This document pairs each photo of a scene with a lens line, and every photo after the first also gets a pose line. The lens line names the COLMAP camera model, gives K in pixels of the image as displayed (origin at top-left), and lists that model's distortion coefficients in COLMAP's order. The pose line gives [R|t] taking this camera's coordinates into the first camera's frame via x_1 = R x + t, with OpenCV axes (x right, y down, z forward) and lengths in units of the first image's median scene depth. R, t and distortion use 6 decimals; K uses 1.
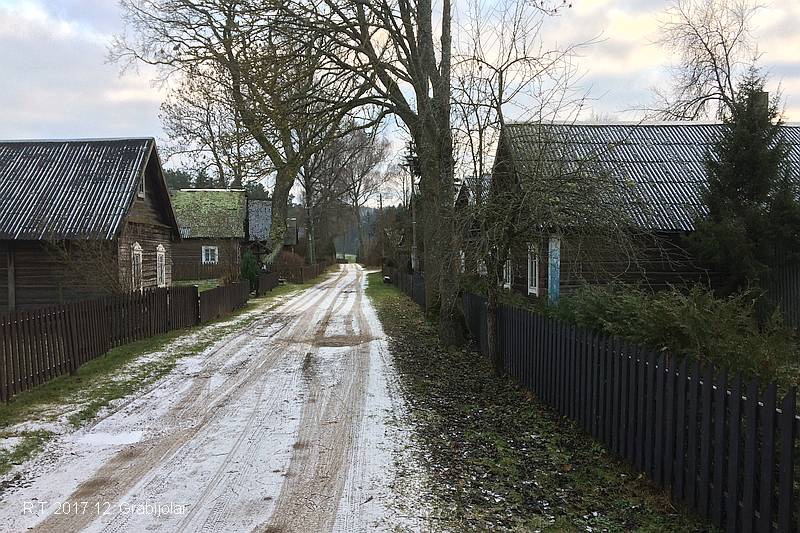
lens RADIAL K [[650.3, 0, 403.3], [0, 650.3, 287.5], [0, 0, 1]] dist [0.132442, -0.235914]
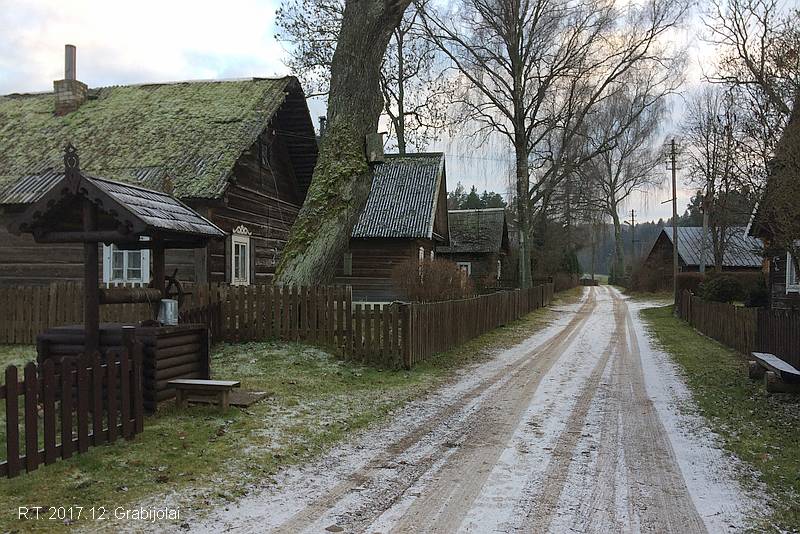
lens RADIAL K [[650.3, 0, 403.3], [0, 650.3, 288.0], [0, 0, 1]] dist [0.132442, -0.235914]
pose [[0.931091, 0.013621, -0.364532, -0.059806], [-0.024940, 0.999341, -0.026362, -0.029780], [0.363933, 0.033637, 0.930817, 0.724354]]
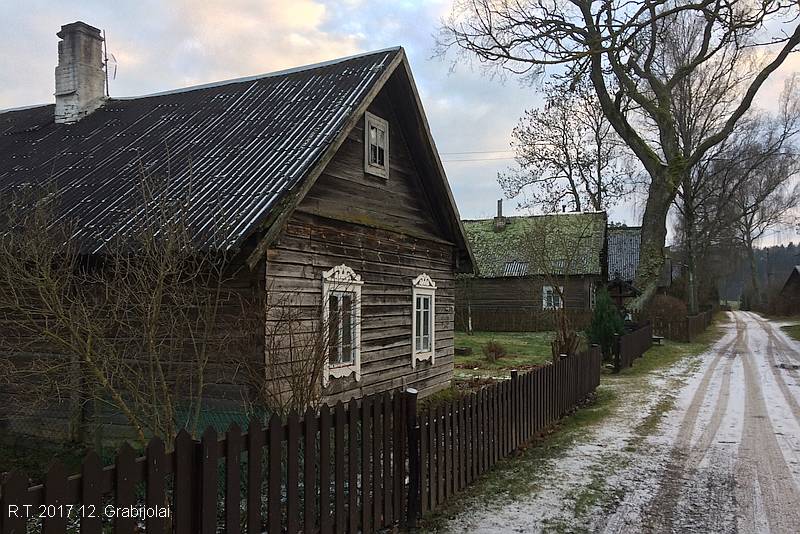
lens RADIAL K [[635.7, 0, 417.2], [0, 635.7, 290.3], [0, 0, 1]] dist [0.138571, -0.208140]
pose [[0.865943, 0.002020, -0.500139, -0.063094], [-0.034270, 0.997881, -0.055305, -0.012742], [0.498968, 0.065030, 0.864177, 0.285450]]
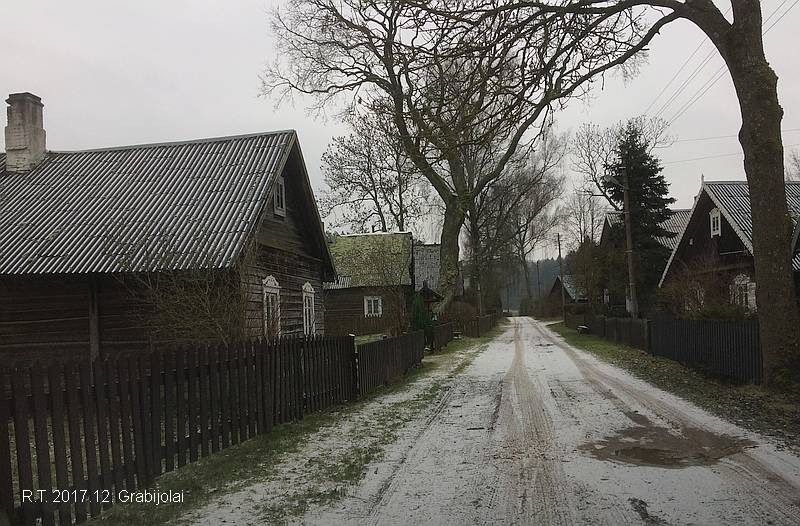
lens RADIAL K [[655.6, 0, 414.2], [0, 655.6, 309.5], [0, 0, 1]] dist [0.008294, 0.000509]
pose [[0.974676, -0.034022, -0.221020, -0.047753], [0.022302, 0.998220, -0.055308, 0.003302], [0.222508, 0.048978, 0.973700, 0.162269]]
